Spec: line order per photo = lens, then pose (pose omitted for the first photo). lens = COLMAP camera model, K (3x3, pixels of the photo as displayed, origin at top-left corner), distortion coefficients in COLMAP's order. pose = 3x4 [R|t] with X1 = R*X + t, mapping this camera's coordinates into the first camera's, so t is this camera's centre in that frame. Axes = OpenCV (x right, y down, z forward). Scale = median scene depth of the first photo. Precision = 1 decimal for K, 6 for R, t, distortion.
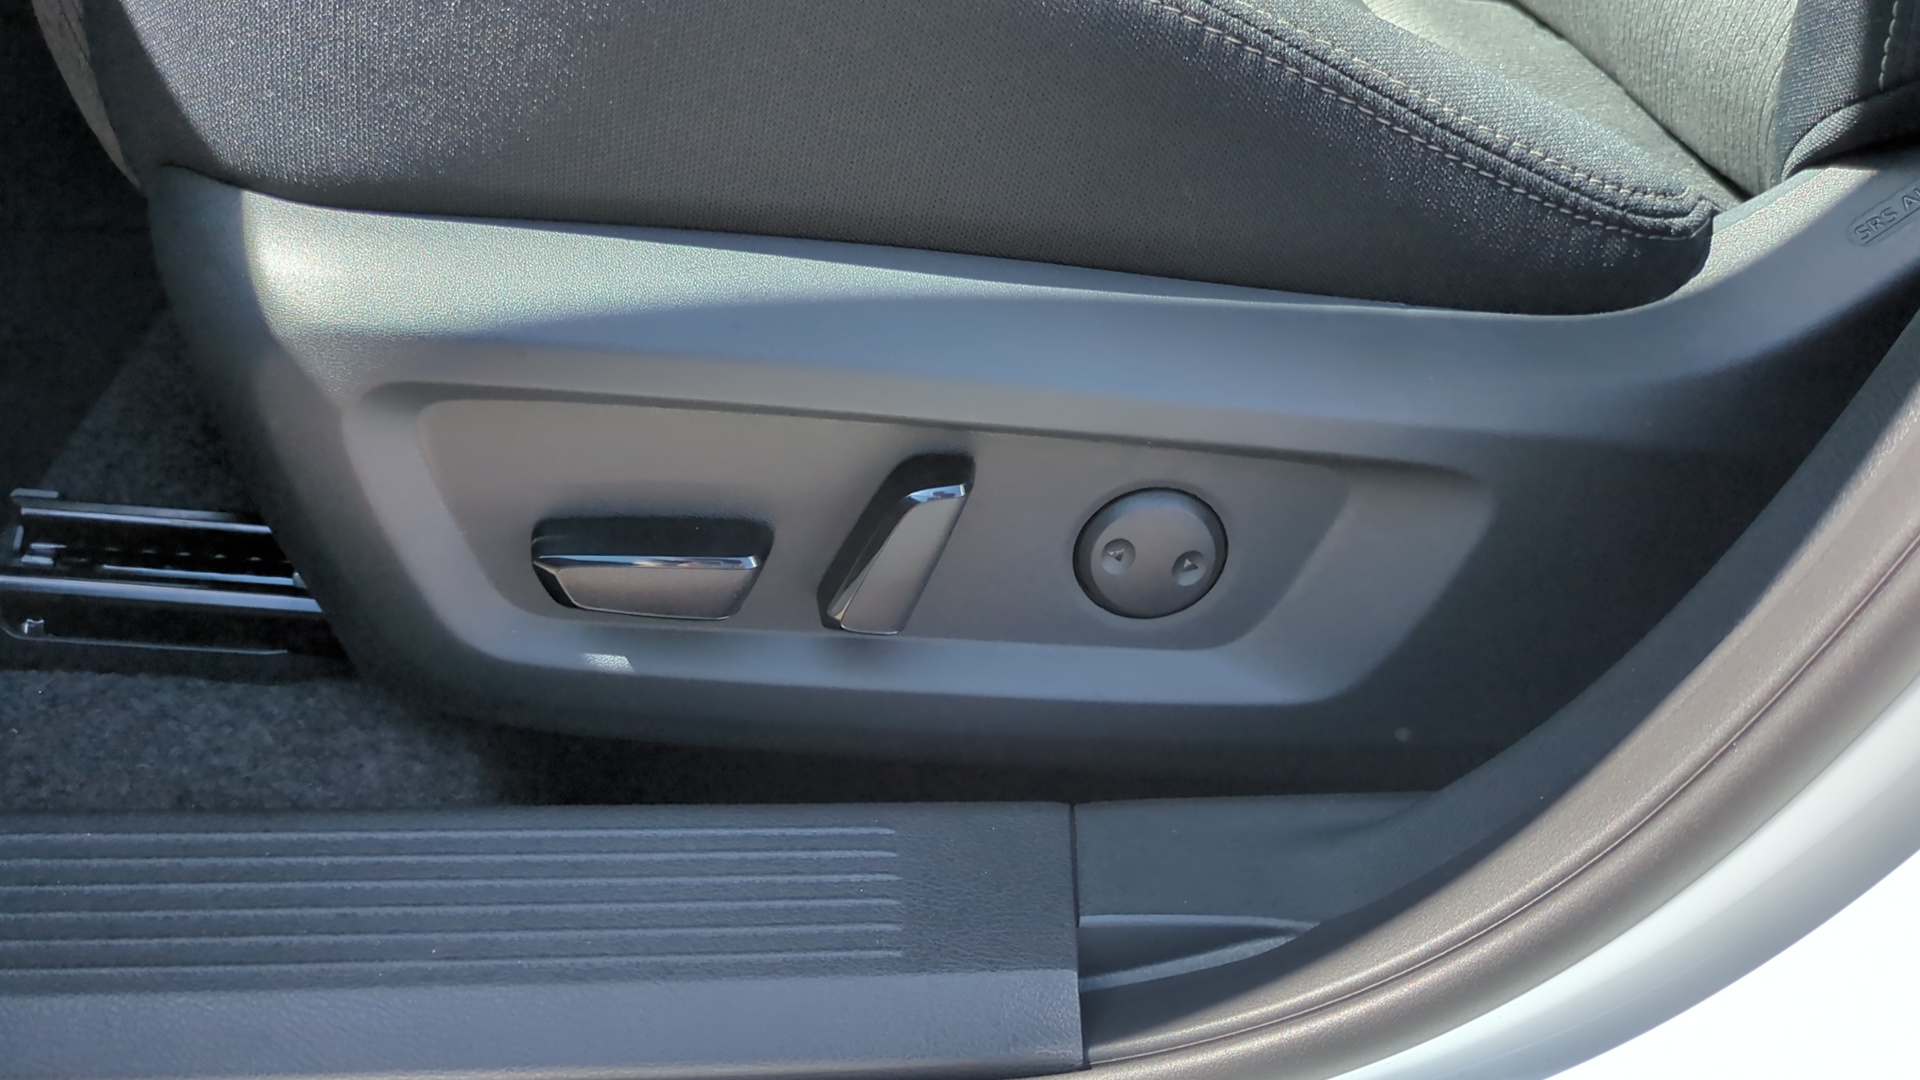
lens RADIAL K [[1617.2, 0, 957.6], [0, 1617.2, 539.4], [0, 0, 1]] dist [0.042206, -0.063453]
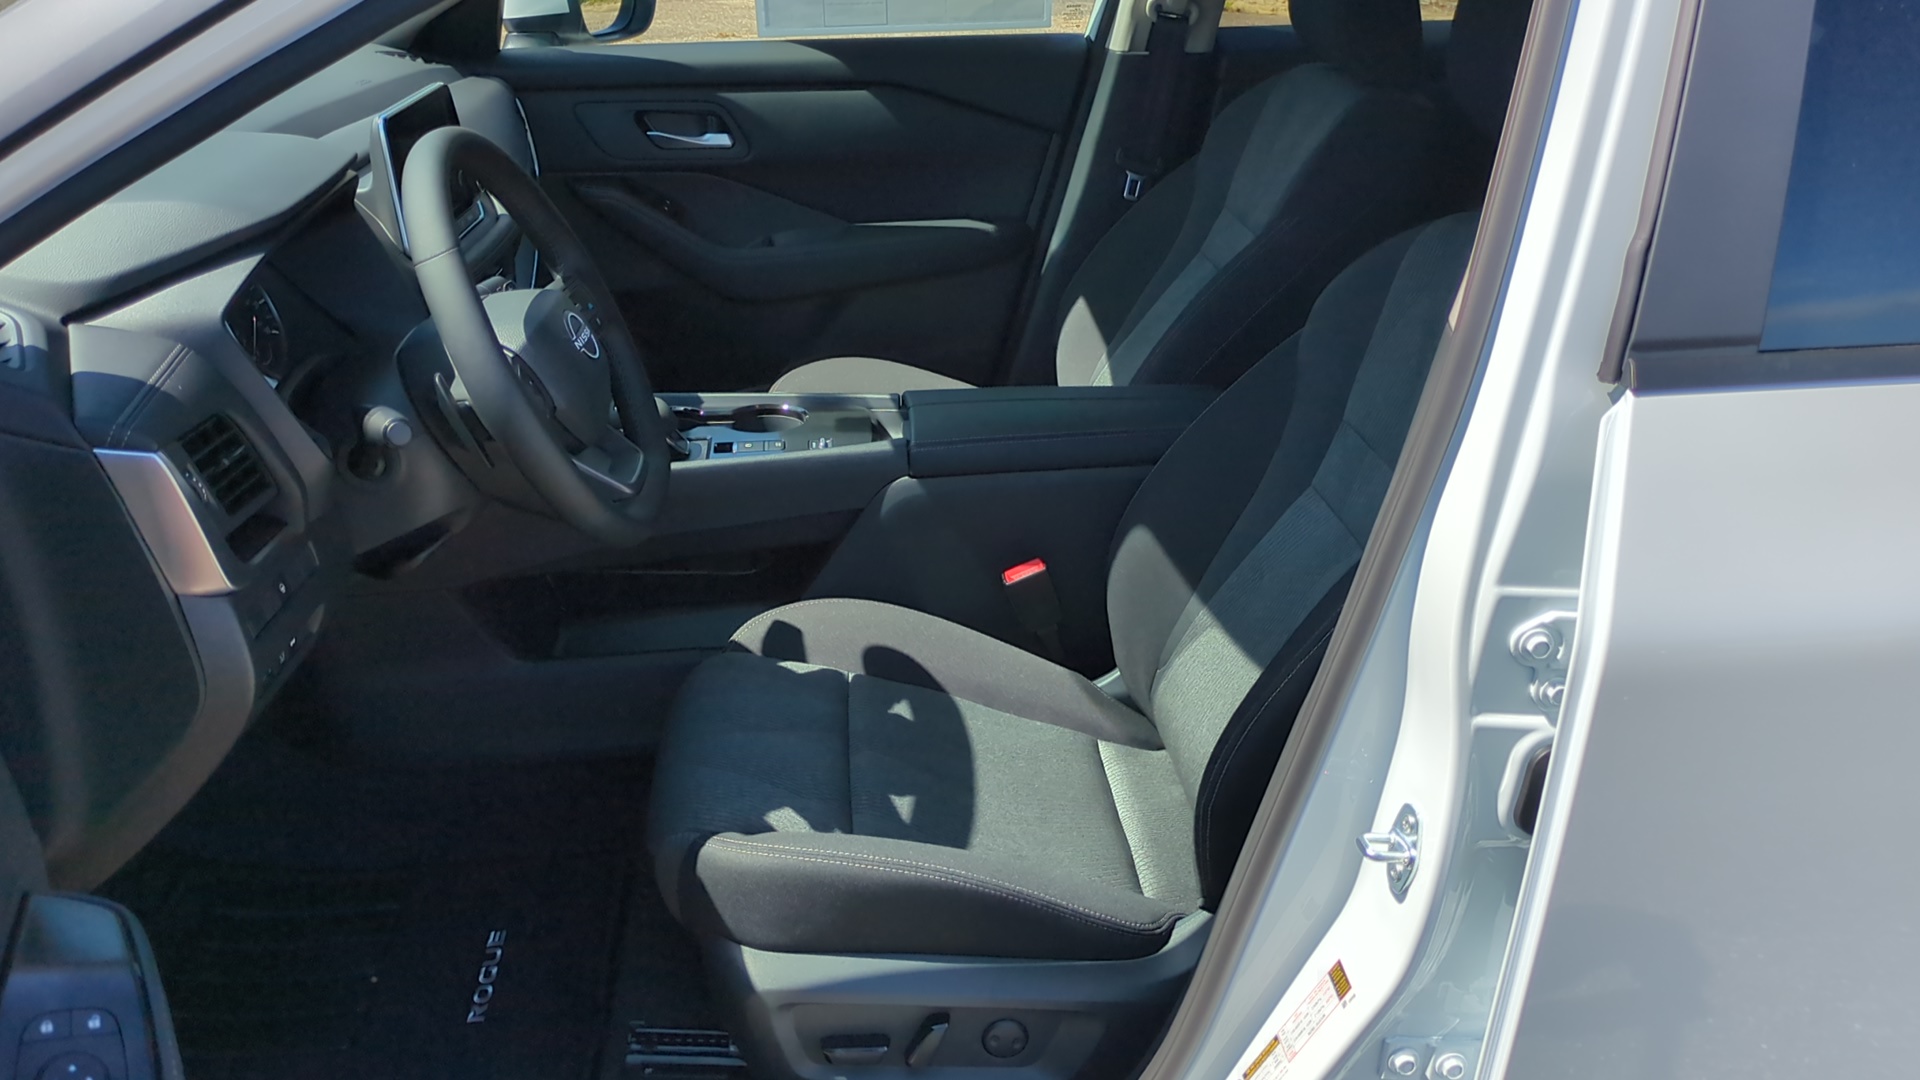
lens RADIAL K [[1617.2, 0, 963.4], [0, 1617.2, 539.8], [0, 0, 1]] dist [0.042206, -0.063453]
pose [[0.999495, -0.031562, 0.003751, 0.055578], [0.031699, 0.981250, -0.190117, -0.366517], [0.002320, 0.190140, 0.981754, -2.457017]]
